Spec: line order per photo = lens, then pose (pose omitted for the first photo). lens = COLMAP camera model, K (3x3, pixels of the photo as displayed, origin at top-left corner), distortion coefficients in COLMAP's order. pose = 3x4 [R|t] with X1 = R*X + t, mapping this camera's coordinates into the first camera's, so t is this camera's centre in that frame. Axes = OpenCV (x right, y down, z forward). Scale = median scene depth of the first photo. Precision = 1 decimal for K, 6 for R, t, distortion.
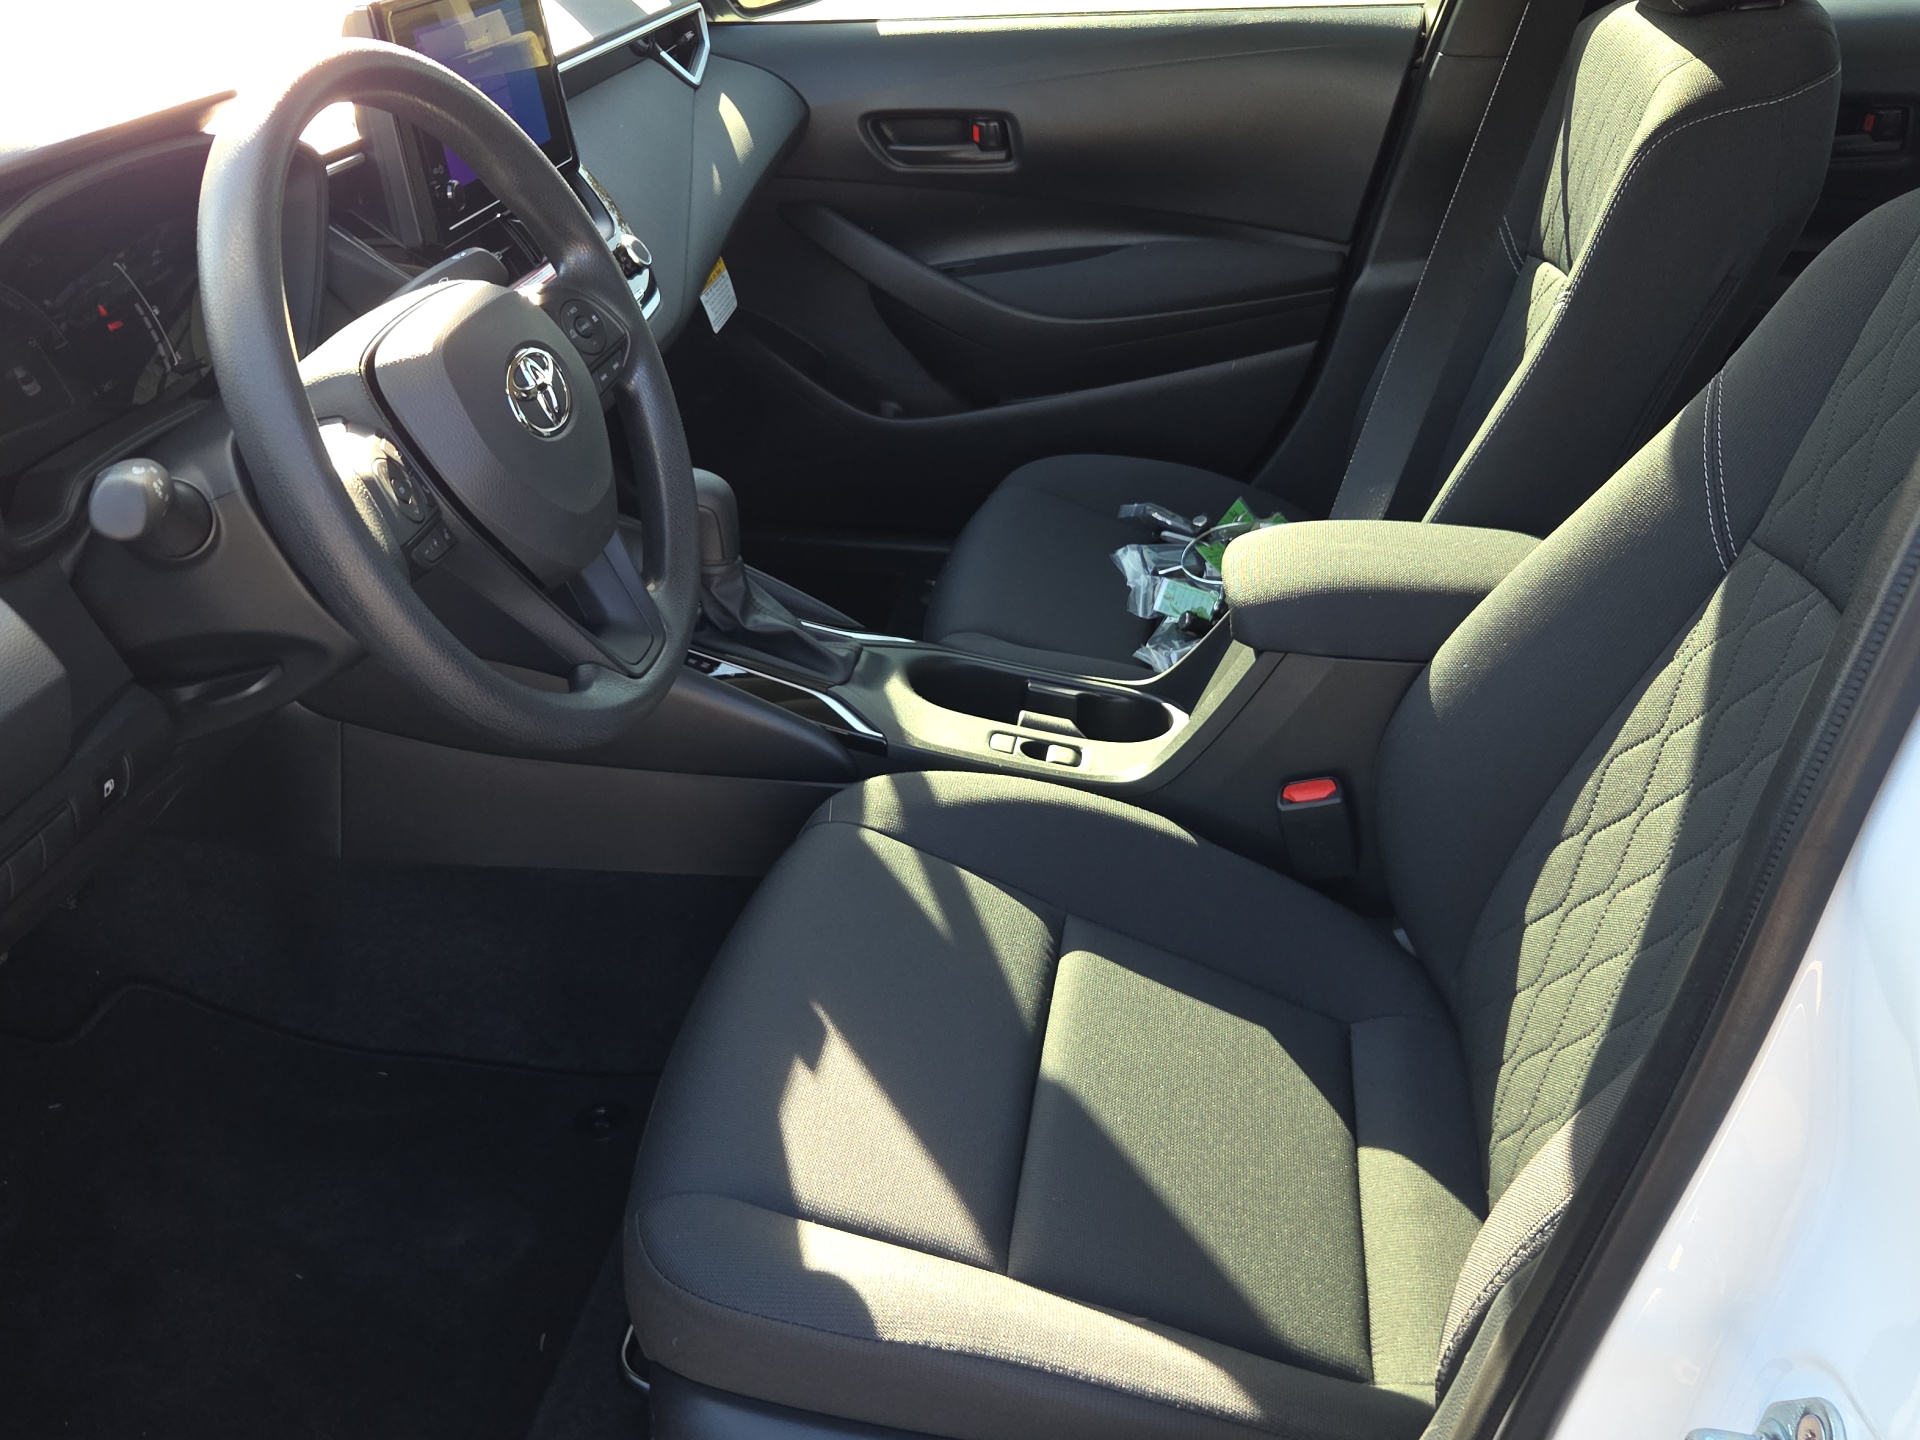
lens RADIAL K [[1648.6, 0, 950.0], [0, 1648.6, 717.3], [0, 0, 1]] dist [0.045926, -0.052248]
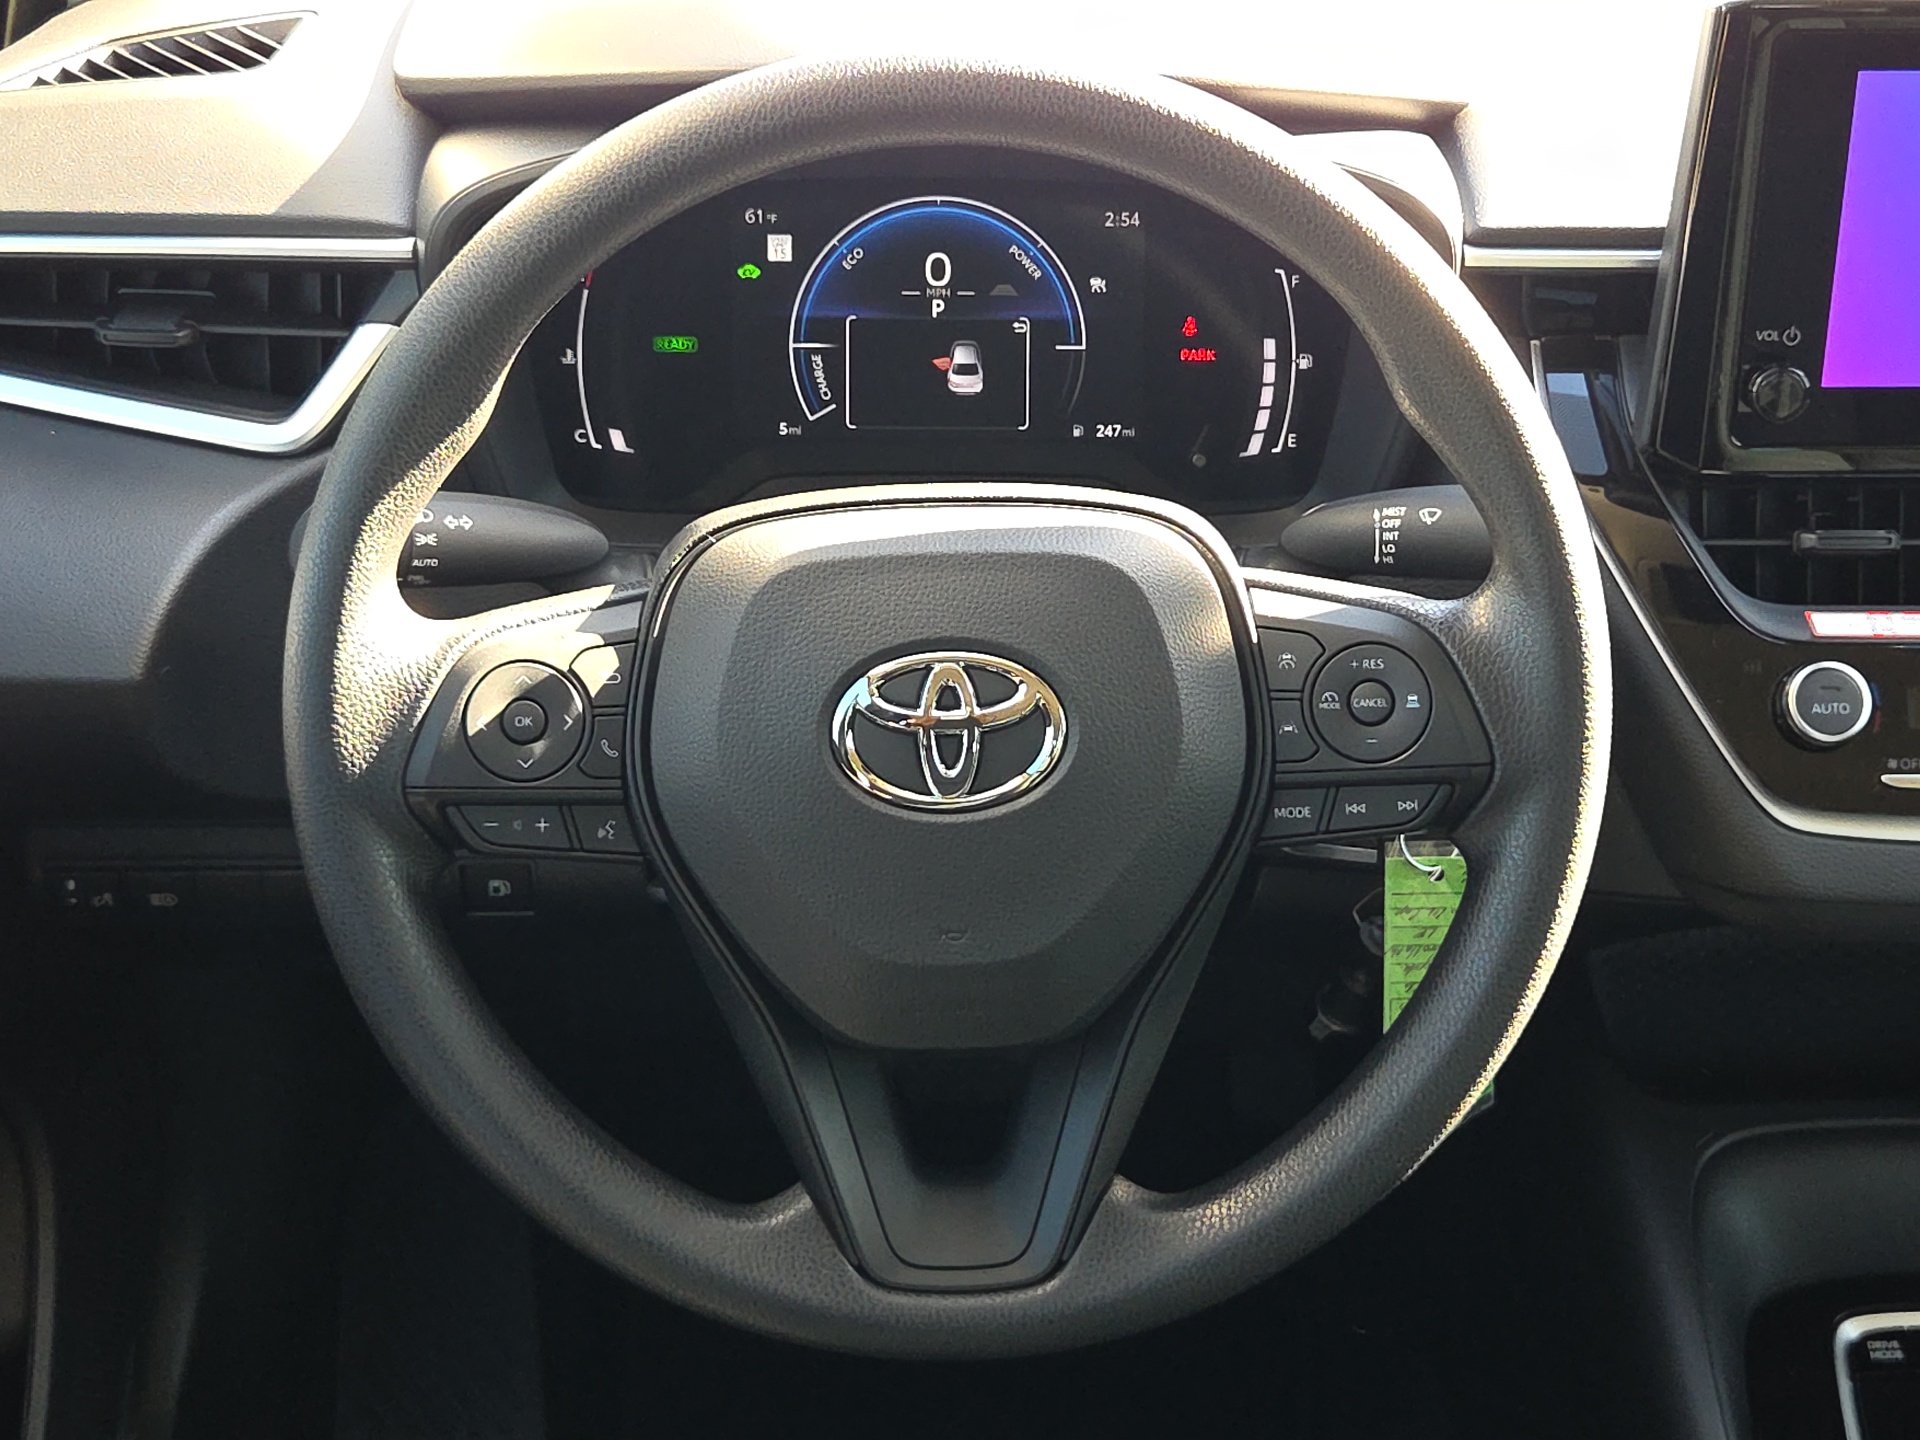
lens RADIAL K [[2953.6, 0, 982.1], [0, 2953.6, 666.5], [0, 0, 1]] dist [0.059905, 0.000000]
pose [[0.190503, 0.456388, -0.869148, 0.398009], [-0.503262, 0.805573, 0.312698, -0.363375], [0.842874, 0.377839, 0.383147, 0.454559]]
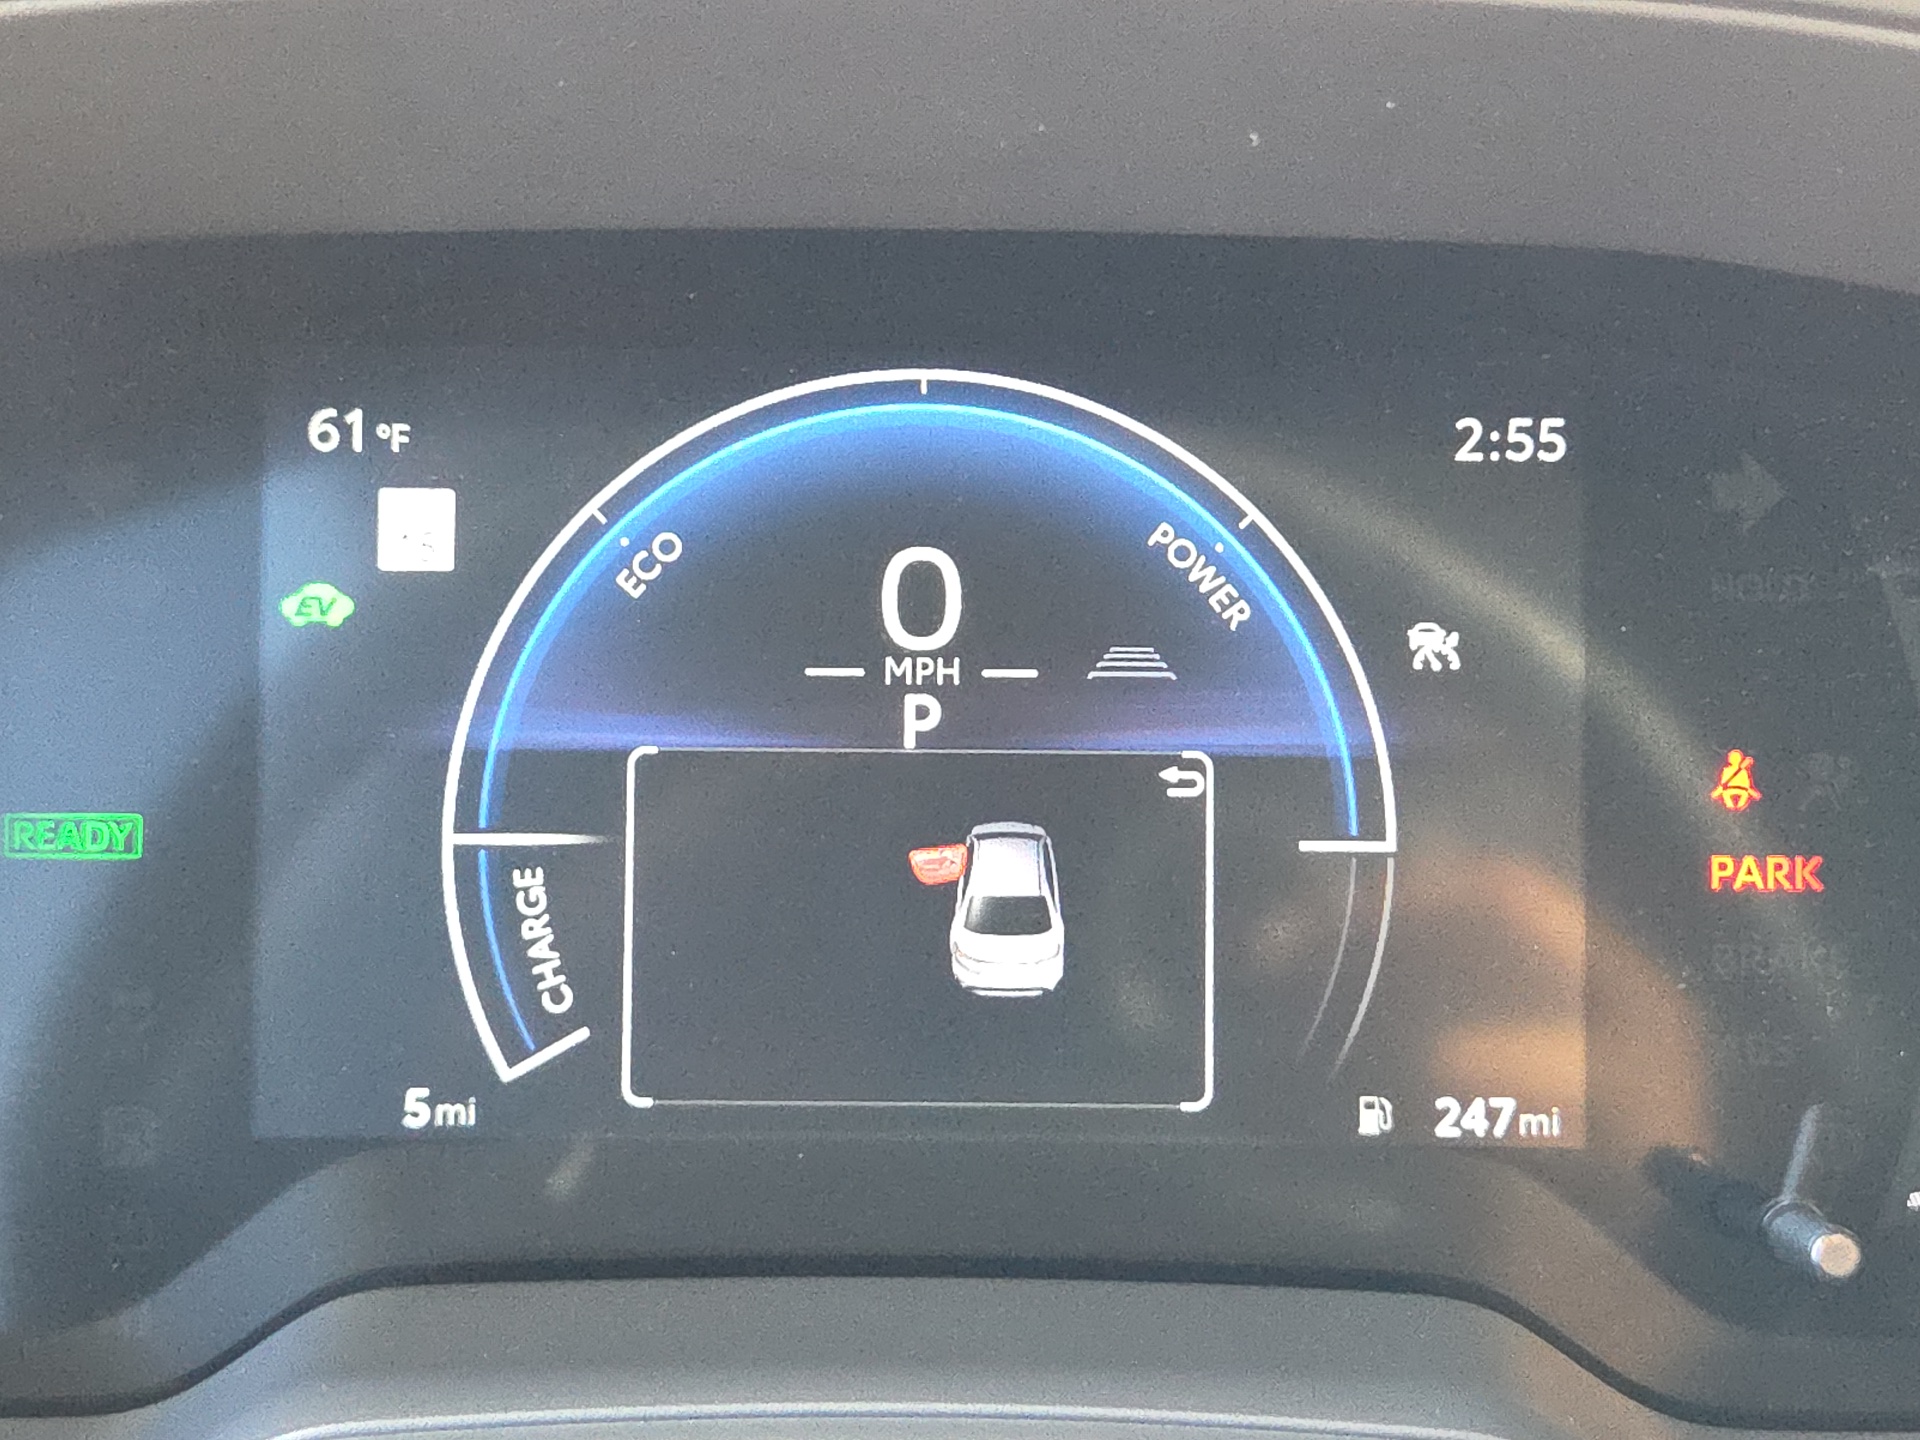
lens RADIAL K [[2570.5, 0, 928.9], [0, 2570.5, 659.4], [0, 0, 1]] dist [0.042946, 0.000000]
pose [[0.168300, 0.326648, -0.930041, -0.205479], [-0.499030, 0.841894, 0.205385, -0.219892], [0.850085, 0.429553, 0.304698, 0.668569]]
